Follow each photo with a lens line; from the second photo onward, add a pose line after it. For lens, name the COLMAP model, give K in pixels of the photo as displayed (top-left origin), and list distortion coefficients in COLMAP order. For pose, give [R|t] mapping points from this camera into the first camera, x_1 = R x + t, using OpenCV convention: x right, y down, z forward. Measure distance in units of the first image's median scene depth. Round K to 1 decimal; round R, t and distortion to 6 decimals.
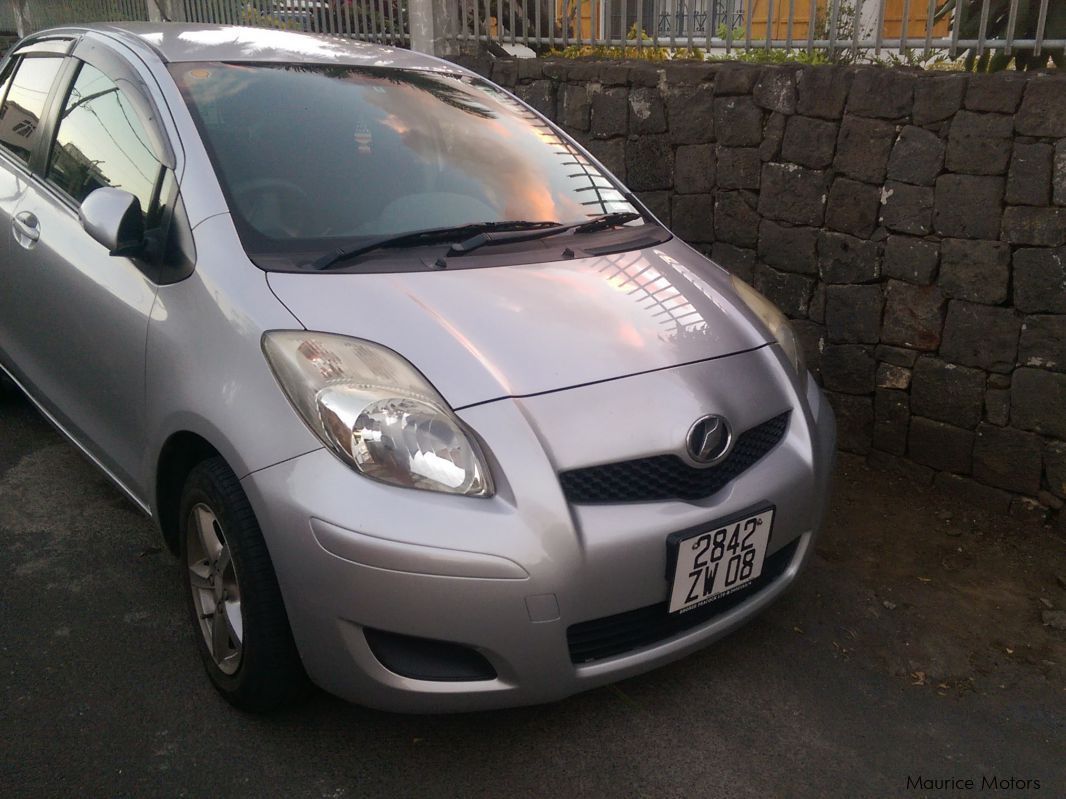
lens RADIAL K [[966.6, 0, 533.0], [0, 966.6, 399.5], [0, 0, 1]] dist [0.009700, -0.002386]
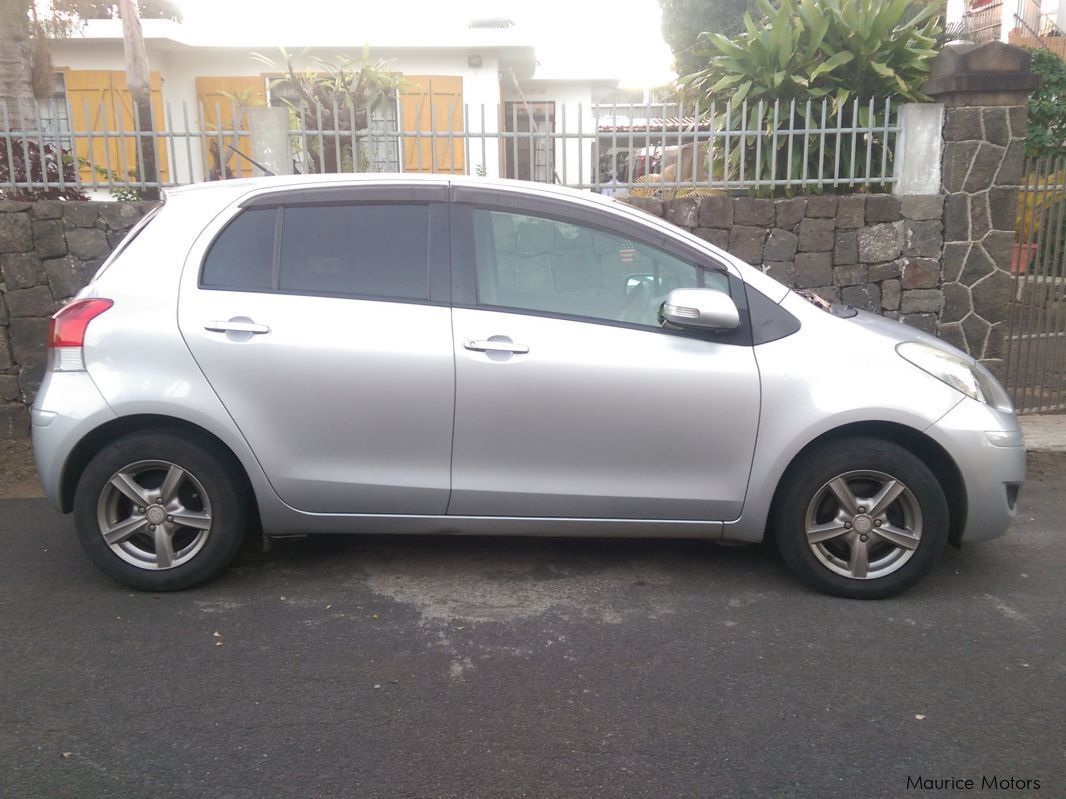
lens RADIAL K [[966.6, 0, 533.0], [0, 966.6, 399.5], [0, 0, 1]] dist [0.009700, -0.002386]
pose [[0.671092, -0.174053, 0.720653, -1.207261], [0.272690, 0.961859, -0.021627, -0.071844], [-0.689402, 0.211028, 0.692959, 0.174191]]
